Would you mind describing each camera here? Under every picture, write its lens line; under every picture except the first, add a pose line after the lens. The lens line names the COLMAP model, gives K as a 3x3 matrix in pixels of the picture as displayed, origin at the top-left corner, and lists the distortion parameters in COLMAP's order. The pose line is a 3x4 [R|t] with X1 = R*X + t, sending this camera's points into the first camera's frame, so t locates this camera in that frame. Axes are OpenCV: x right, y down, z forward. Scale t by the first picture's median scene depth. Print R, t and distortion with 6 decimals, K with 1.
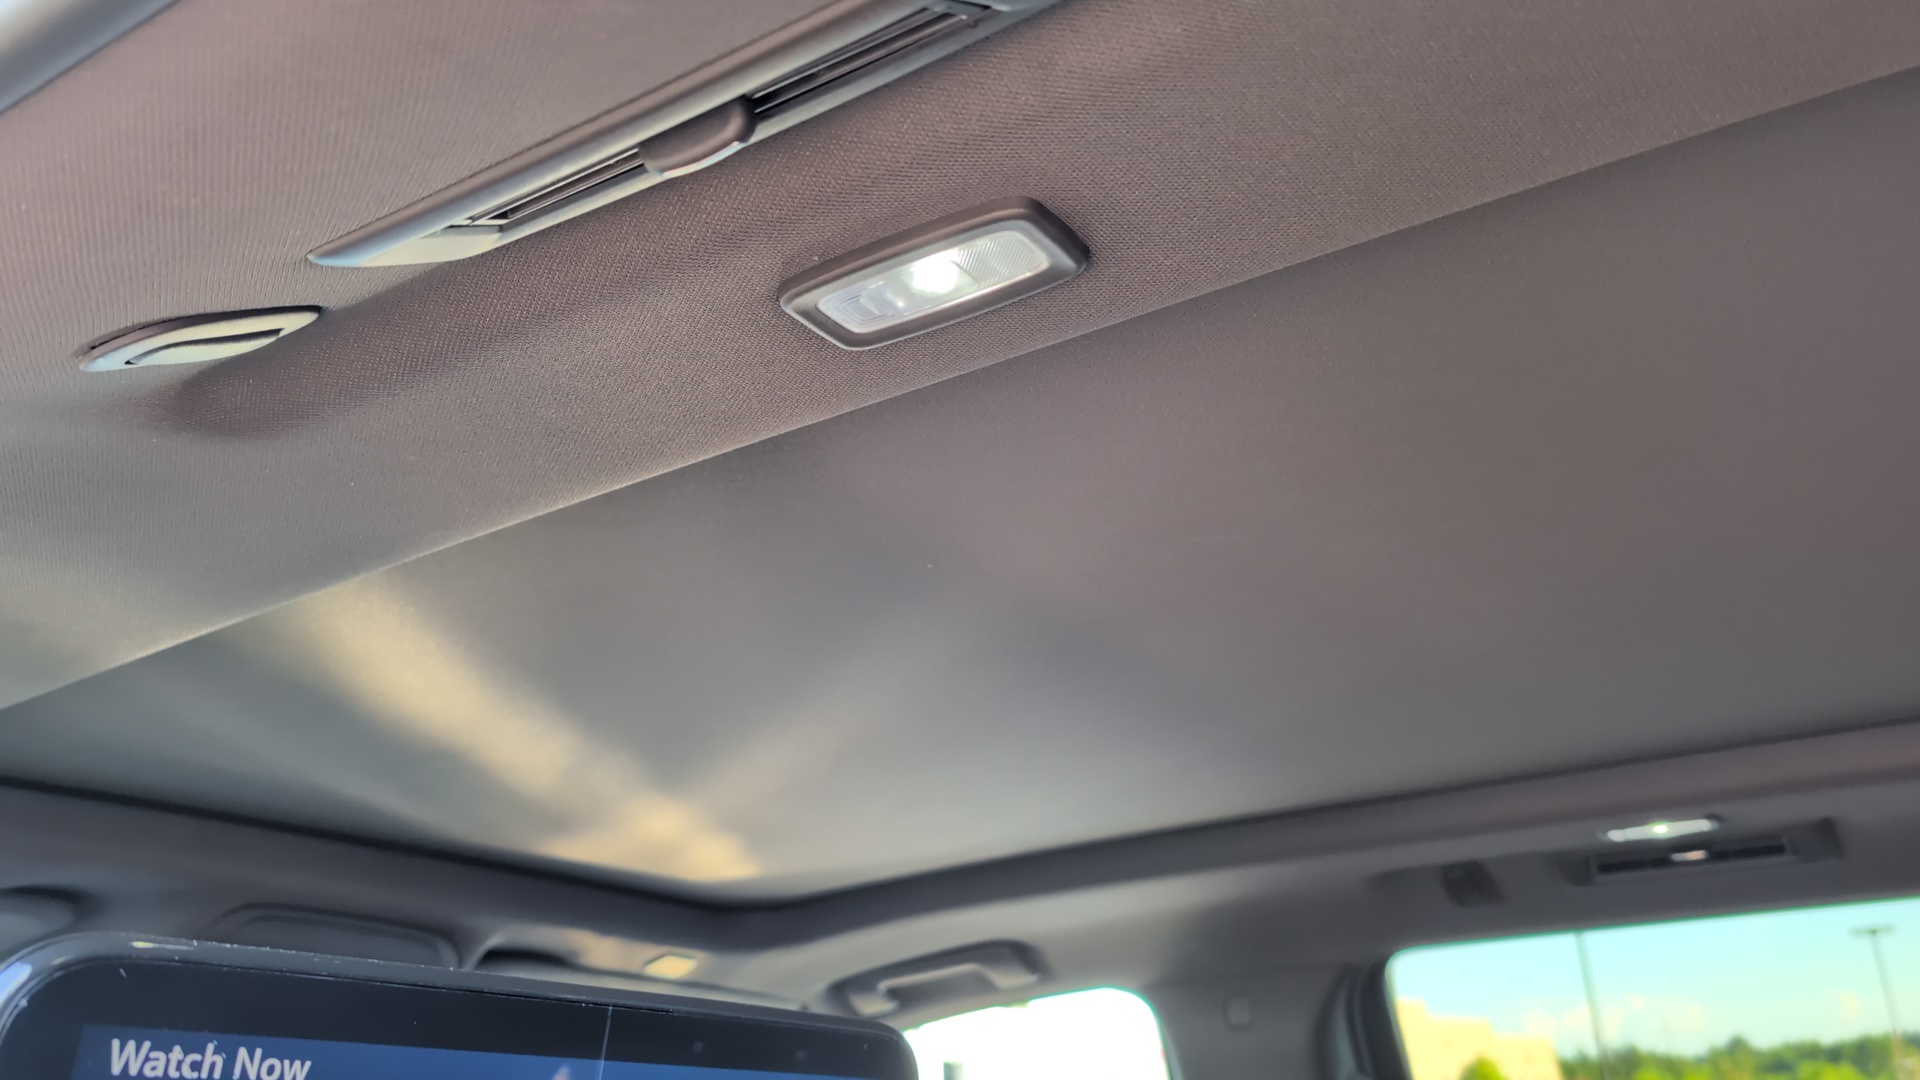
lens RADIAL K [[1627.2, 0, 960.0], [0, 1627.2, 540.0], [0, 0, 1]] dist [-0.008049, 0.009580]
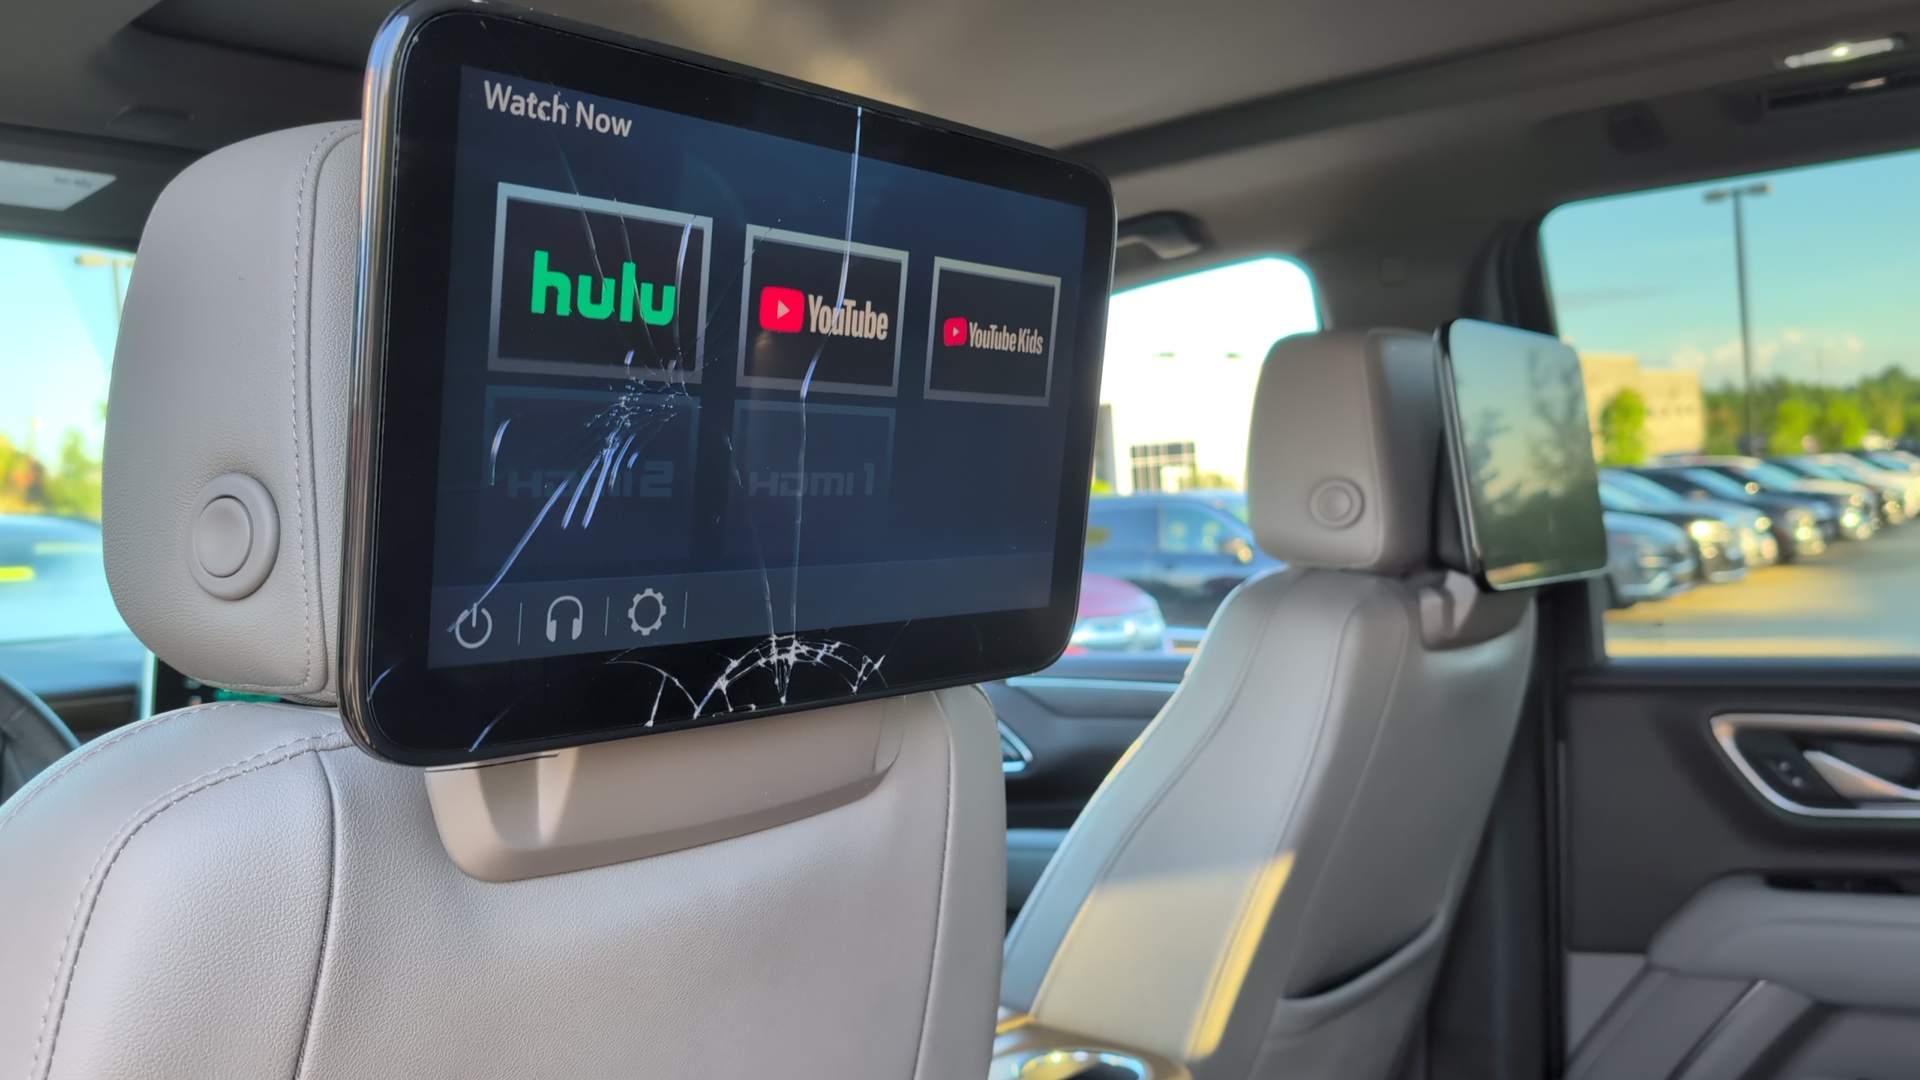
lens RADIAL K [[1627.2, 0, 960.0], [0, 1627.2, 540.0], [0, 0, 1]] dist [-0.008049, 0.009580]
pose [[0.995852, -0.005085, -0.090844, -0.049396], [0.039706, 0.922637, 0.383621, 0.159224], [0.081865, -0.385637, 0.919012, -0.219145]]
